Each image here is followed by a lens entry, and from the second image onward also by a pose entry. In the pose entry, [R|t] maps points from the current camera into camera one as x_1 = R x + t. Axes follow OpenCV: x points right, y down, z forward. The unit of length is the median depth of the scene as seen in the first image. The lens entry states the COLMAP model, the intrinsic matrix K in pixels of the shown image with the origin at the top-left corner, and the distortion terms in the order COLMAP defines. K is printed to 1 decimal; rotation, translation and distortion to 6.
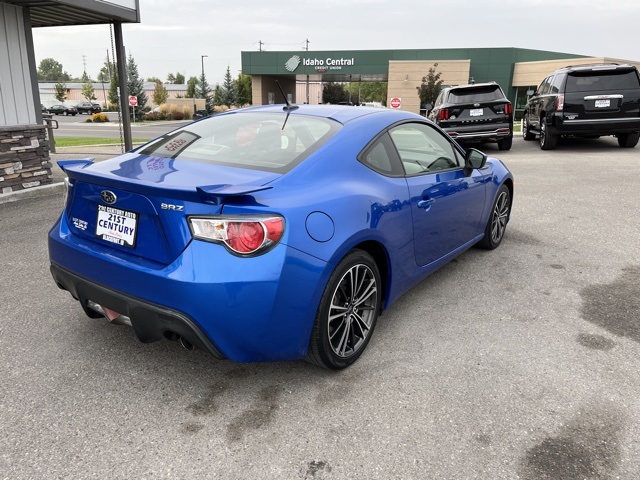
lens RADIAL K [[481.3, 0, 316.6], [0, 481.3, 234.8], [0, 0, 1]] dist [0.077122, -0.104137]
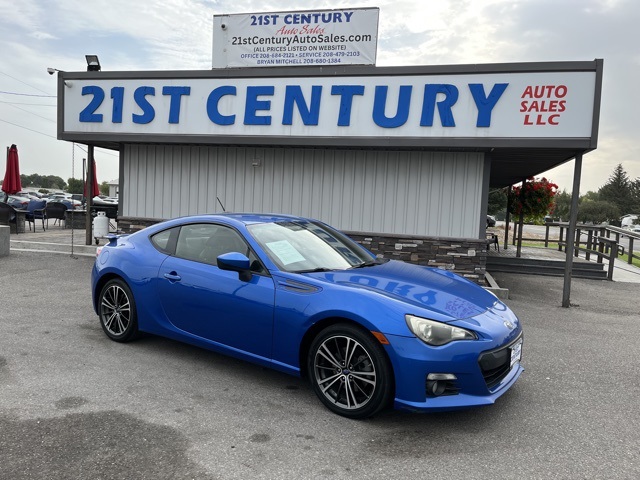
lens RADIAL K [[482.6, 0, 320.0], [0, 482.6, 240.0], [0, 0, 1]] dist [0.070577, -0.090947]
pose [[0.003004, 0.052886, -0.998596, 1.368490], [-0.307962, 0.950116, 0.049392, -0.310398], [0.951394, 0.307381, 0.019141, 1.134914]]
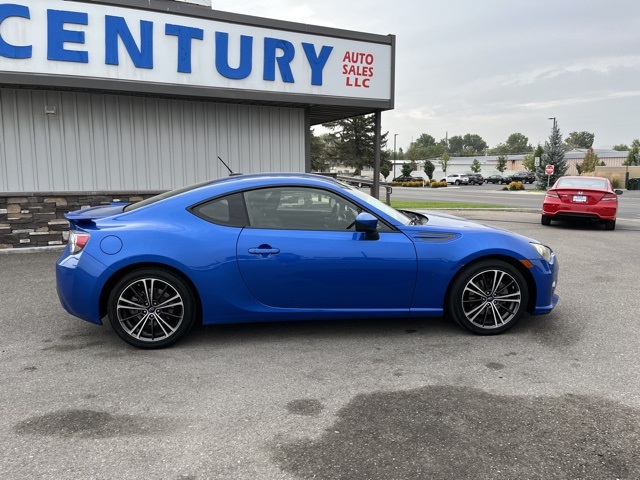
lens RADIAL K [[480.1, 0, 323.2], [0, 480.1, 240.3], [0, 0, 1]] dist [0.073465, -0.094967]
pose [[0.656369, 0.094534, -0.748494, 1.027876], [-0.187313, 0.981473, -0.040299, -0.061273], [0.730817, 0.166653, 0.661916, 0.262307]]
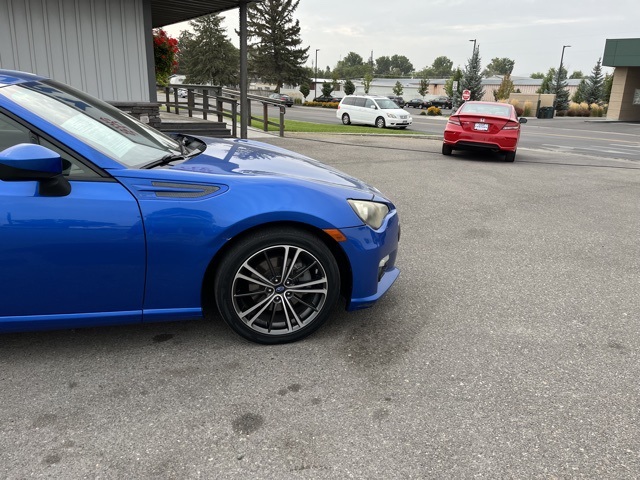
lens RADIAL K [[481.3, 0, 316.6], [0, 481.3, 234.8], [0, 0, 1]] dist [0.077122, -0.104137]
pose [[0.752139, 0.204303, -0.626536, 0.922205], [-0.199763, 0.976681, 0.078670, -0.184738], [0.627998, 0.065988, 0.775412, 0.775328]]
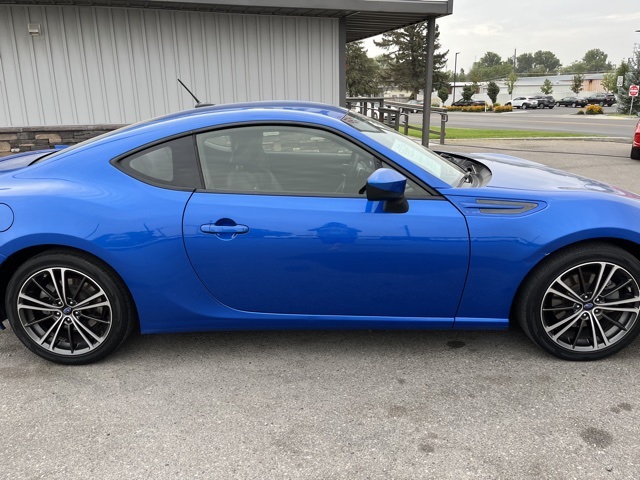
lens RADIAL K [[481.3, 0, 316.6], [0, 481.3, 234.8], [0, 0, 1]] dist [0.077122, -0.104137]
pose [[0.560523, 0.205865, -0.802143, 0.786846], [-0.192876, 0.974425, 0.115302, -0.148026], [0.805365, 0.090084, 0.585894, 0.562826]]
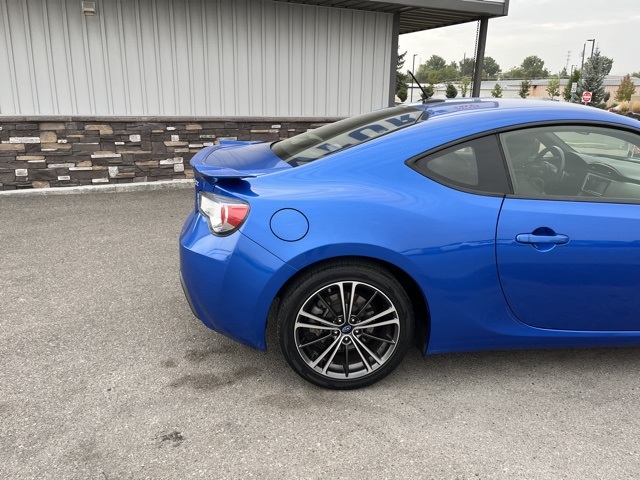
lens RADIAL K [[481.3, 0, 316.6], [0, 481.3, 234.8], [0, 0, 1]] dist [0.077122, -0.104137]
pose [[0.641527, 0.213536, -0.736781, 0.451839], [-0.208616, 0.972840, 0.100306, -0.063461], [0.738189, 0.089356, 0.668650, 0.243574]]
